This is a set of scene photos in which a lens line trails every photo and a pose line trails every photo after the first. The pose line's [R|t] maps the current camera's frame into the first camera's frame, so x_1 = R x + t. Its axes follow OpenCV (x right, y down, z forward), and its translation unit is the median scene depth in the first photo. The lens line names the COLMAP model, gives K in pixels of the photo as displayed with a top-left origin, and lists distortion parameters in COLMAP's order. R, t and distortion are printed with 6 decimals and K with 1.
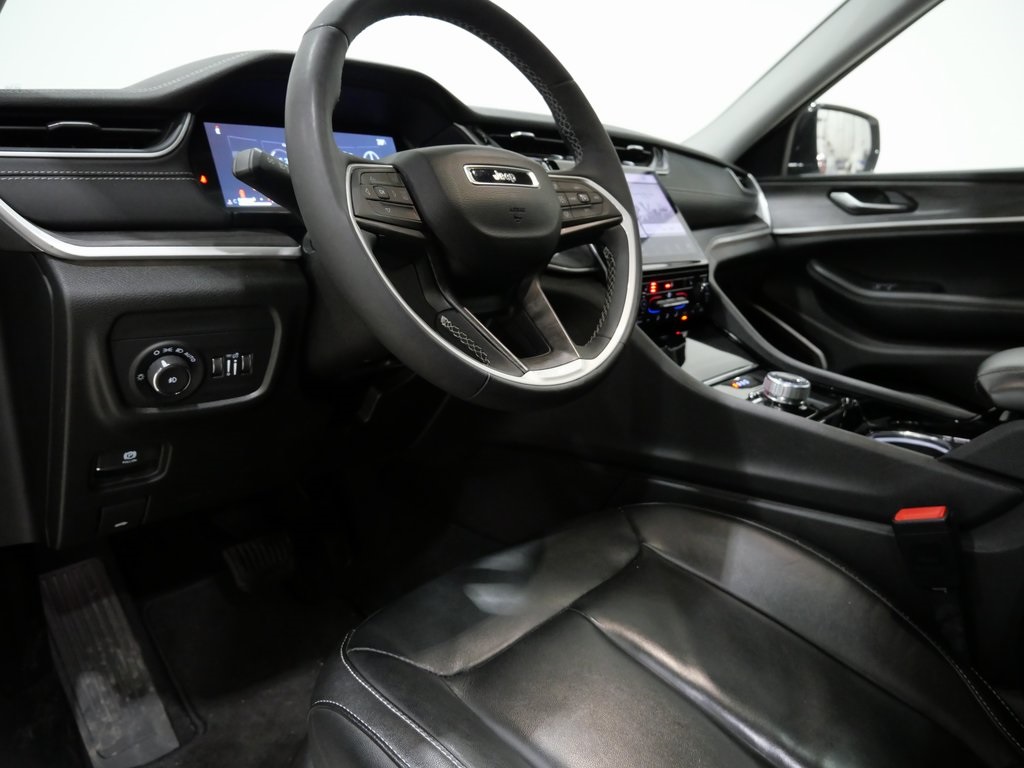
lens RADIAL K [[743.8, 0, 503.3], [0, 743.8, 392.9], [0, 0, 1]] dist [-0.011488, -0.015585]
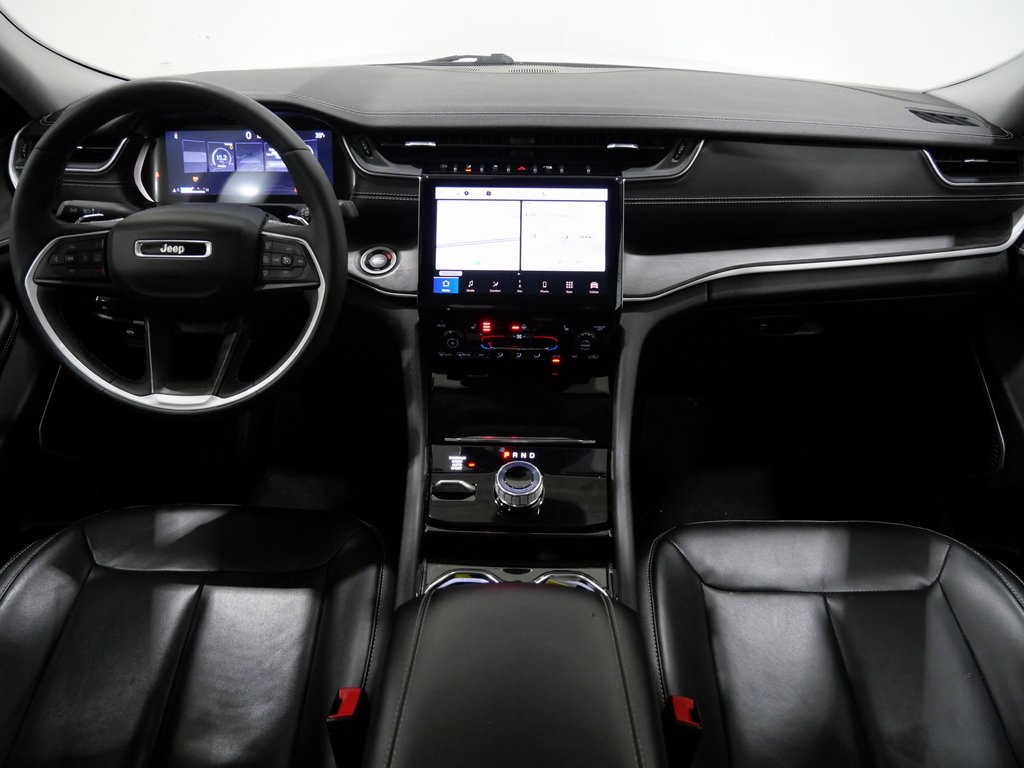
lens RADIAL K [[743.8, 0, 510.3], [0, 743.8, 383.7], [0, 0, 1]] dist [-0.011488, -0.015585]
pose [[0.658947, 0.404391, -0.634237, 1.132097], [-0.179597, 0.903386, 0.389408, -0.594363], [0.730434, -0.142692, 0.667911, 0.452765]]
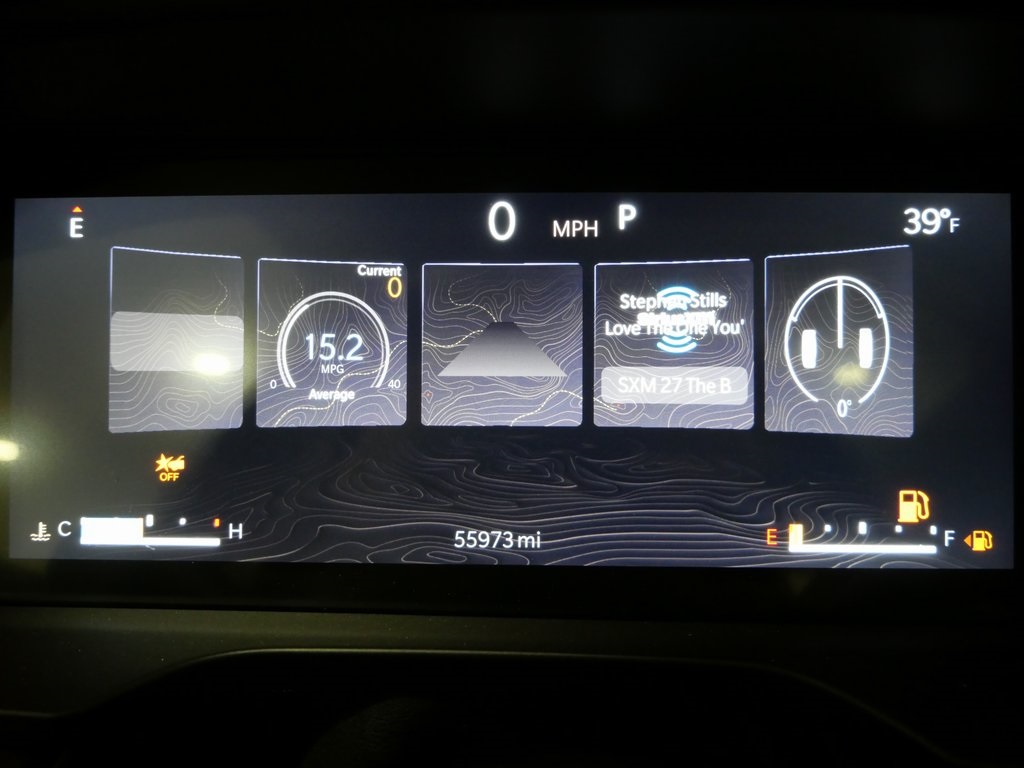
lens RADIAL K [[1136.3, 0, 508.6], [0, 1136.3, 381.2], [0, 0, 1]] dist [-0.032050, 0.000000]
pose [[0.651419, 0.272838, -0.707964, -0.014471], [-0.174703, 0.961971, 0.209978, -0.408749], [0.738331, -0.013100, 0.674312, 0.854749]]
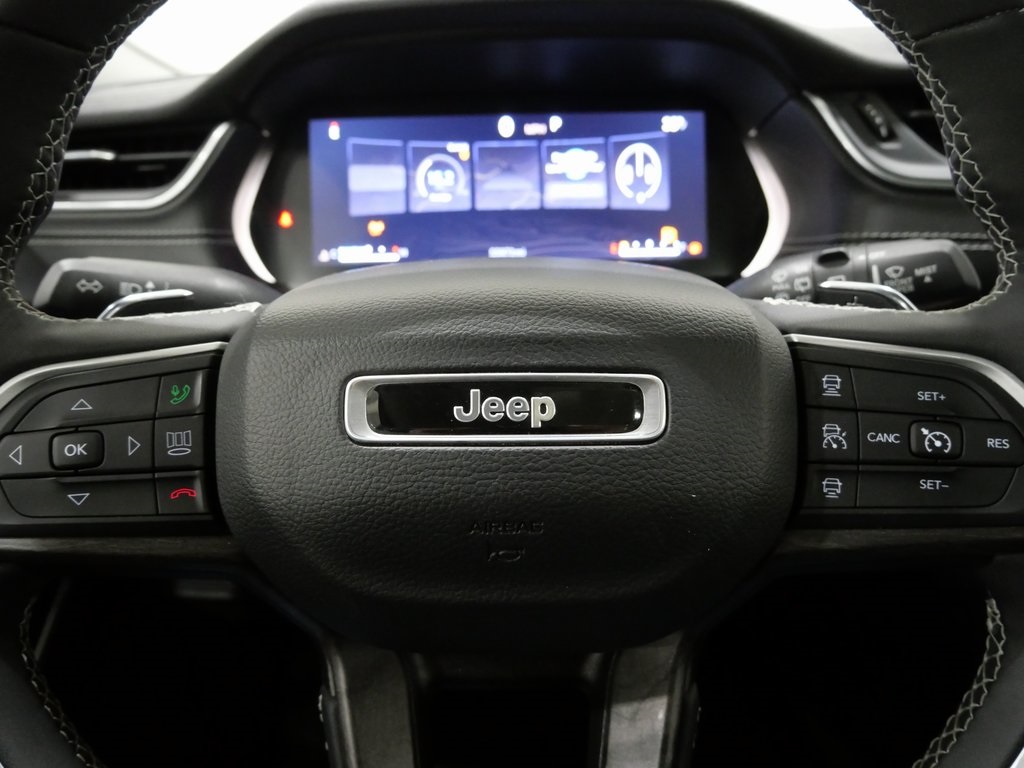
lens RADIAL K [[743.8, 0, 511.0], [0, 743.8, 387.1], [0, 0, 1]] dist [-0.011488, -0.015585]
pose [[0.678496, 0.283433, -0.677724, 0.185875], [-0.159375, 0.957391, 0.240837, -0.323626], [0.717108, -0.055395, 0.694758, 0.669575]]
